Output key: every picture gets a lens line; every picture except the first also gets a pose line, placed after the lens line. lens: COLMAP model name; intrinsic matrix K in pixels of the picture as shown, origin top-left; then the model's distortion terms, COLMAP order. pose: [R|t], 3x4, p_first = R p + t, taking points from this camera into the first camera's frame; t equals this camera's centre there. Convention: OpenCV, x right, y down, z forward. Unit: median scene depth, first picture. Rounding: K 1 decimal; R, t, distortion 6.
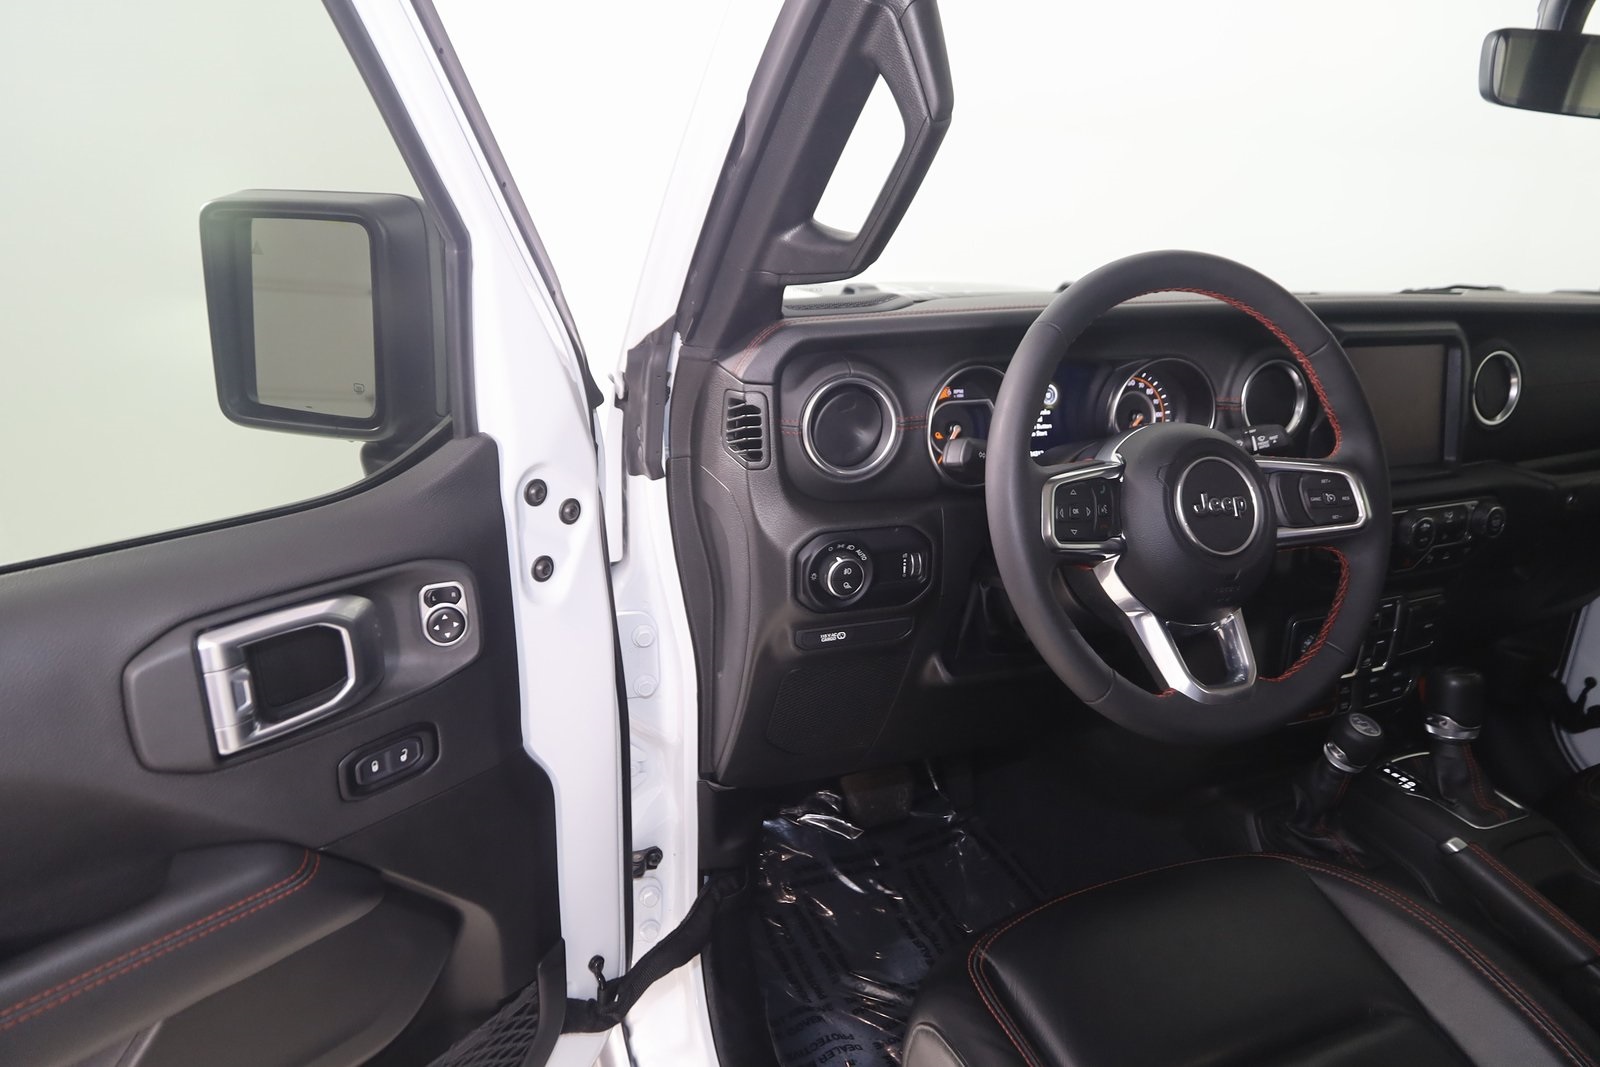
lens RADIAL K [[1114.0, 0, 819.5], [0, 1114.0, 538.1], [0, 0, 1]] dist [-0.106714, 0.057752]
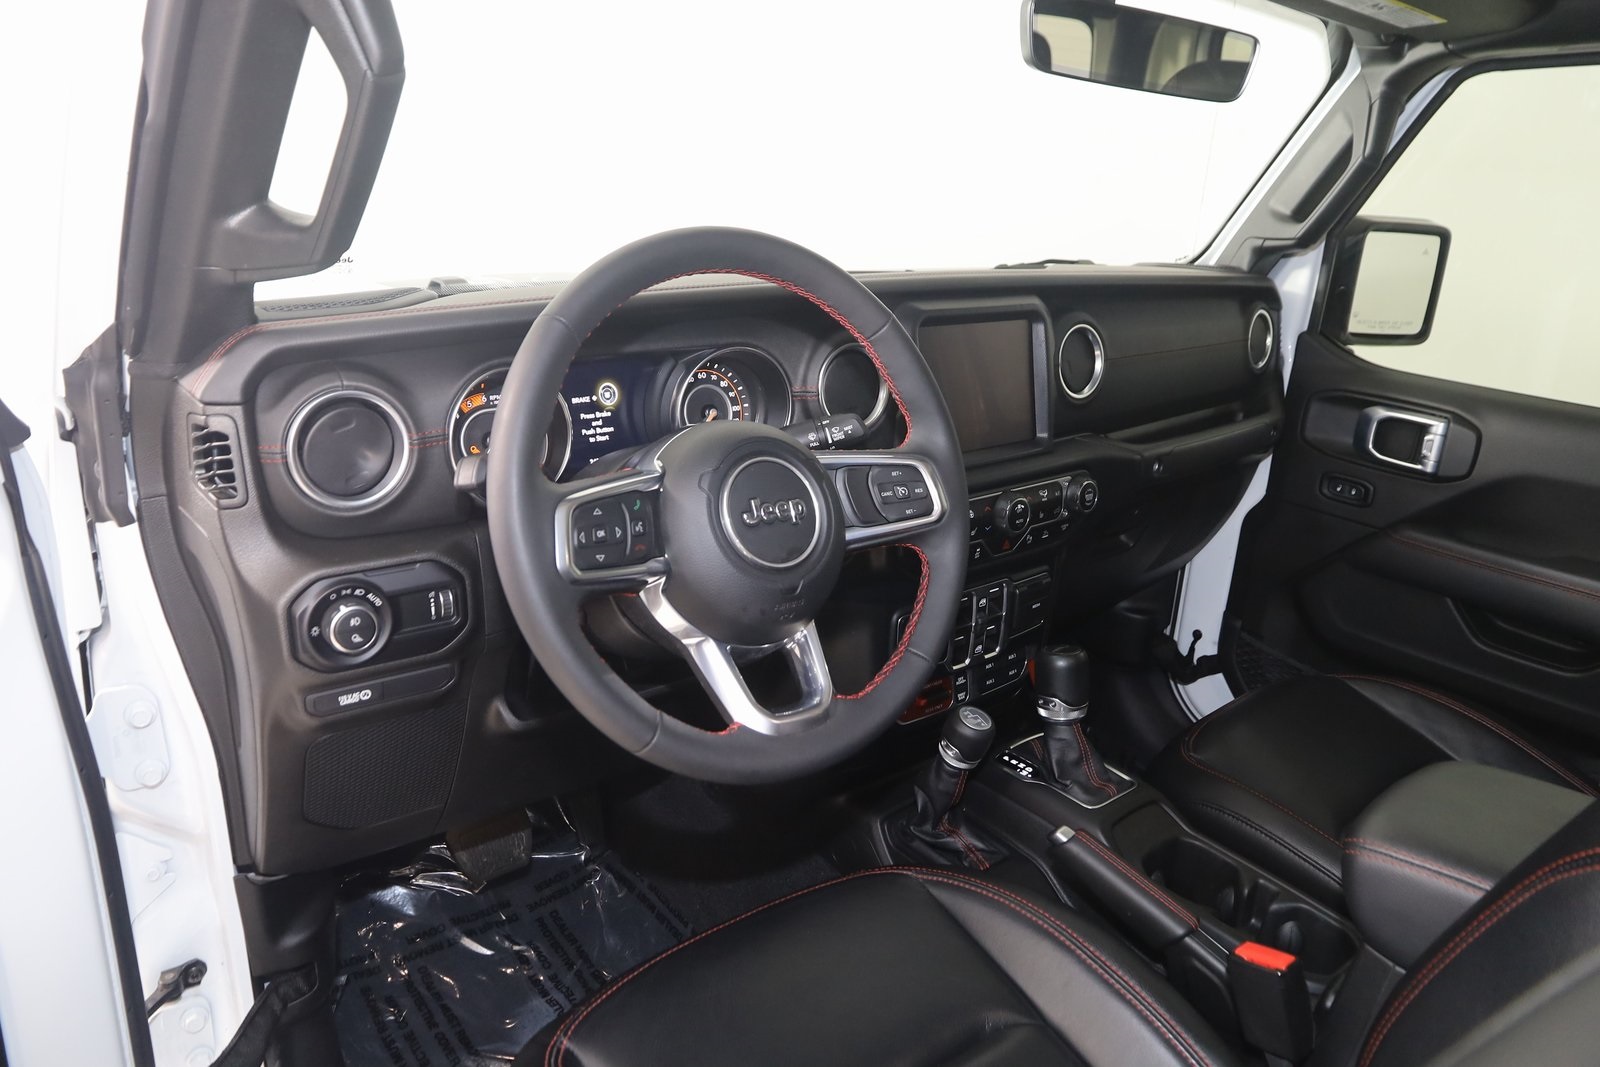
lens RADIAL K [[1114.0, 0, 833.6], [0, 1114.0, 532.8], [0, 0, 1]] dist [-0.106714, 0.057752]
pose [[0.956326, -0.081425, 0.280732, 0.137678], [0.079505, 0.996668, 0.018240, -0.022317], [-0.281282, 0.004876, 0.959613, 0.104577]]
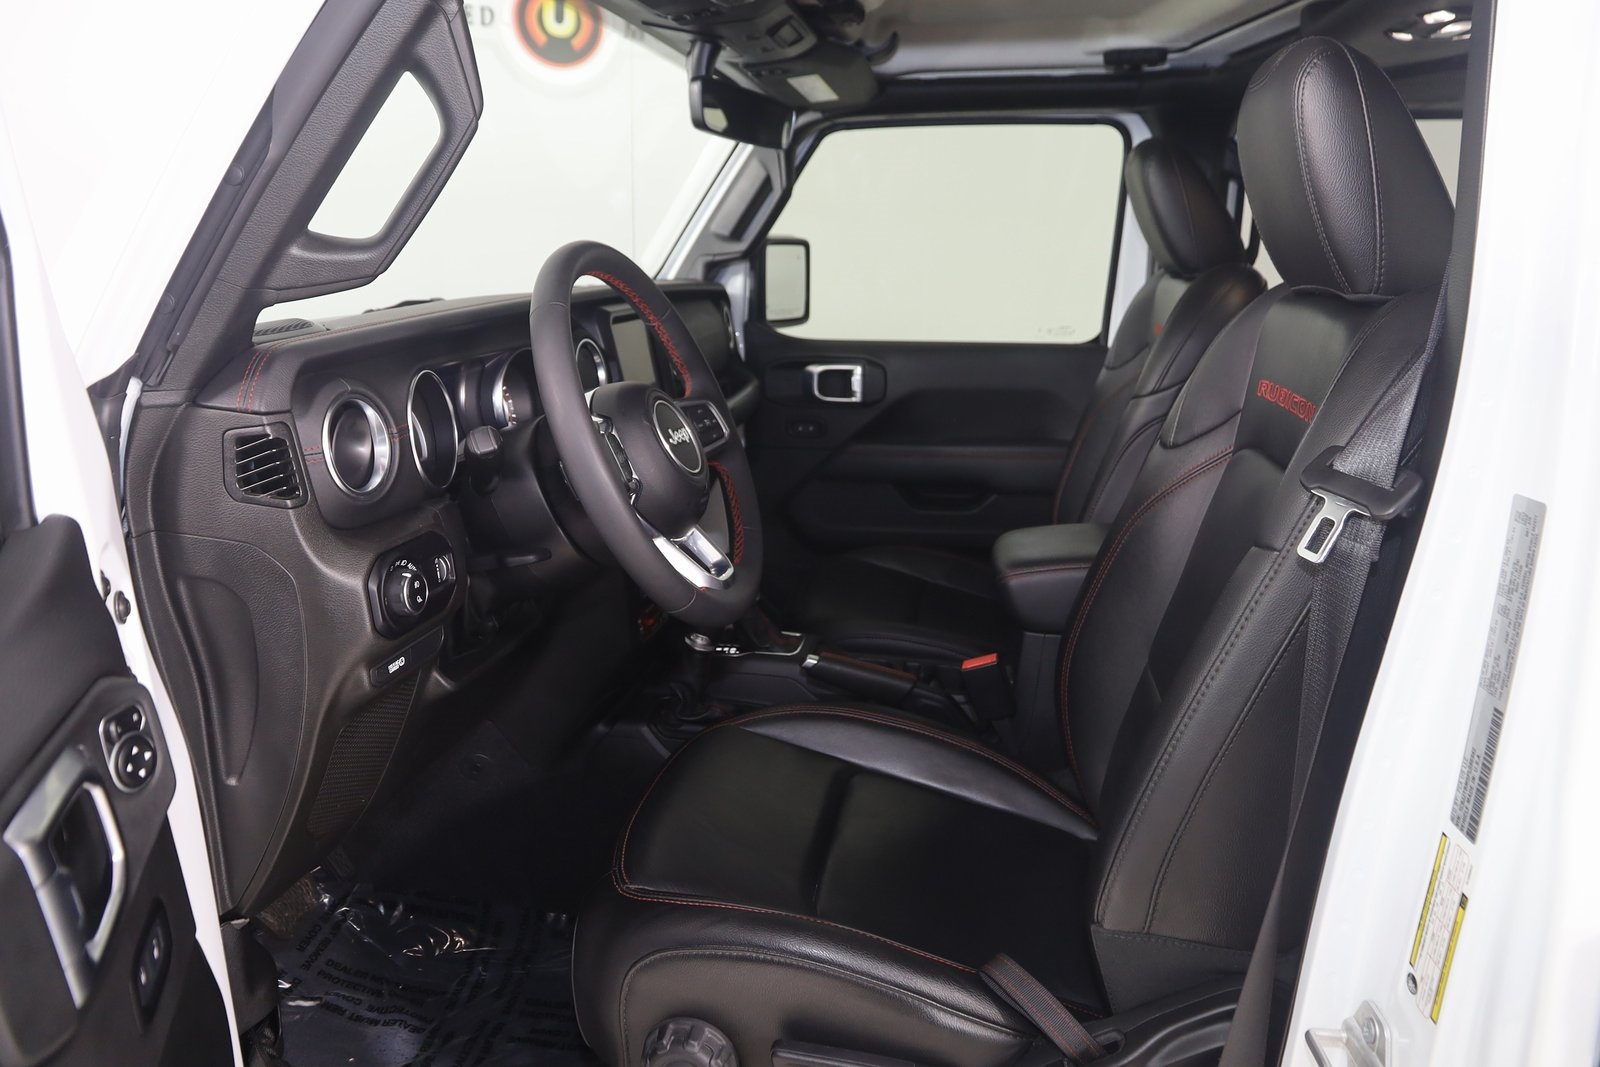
lens RADIAL K [[1114.0, 0, 814.1], [0, 1114.0, 531.7], [0, 0, 1]] dist [-0.106714, 0.057752]
pose [[0.530390, -0.247474, 0.810828, -0.533200], [0.306138, 0.947815, 0.089028, 0.006731], [-0.790548, 0.201006, 0.578473, 0.156262]]
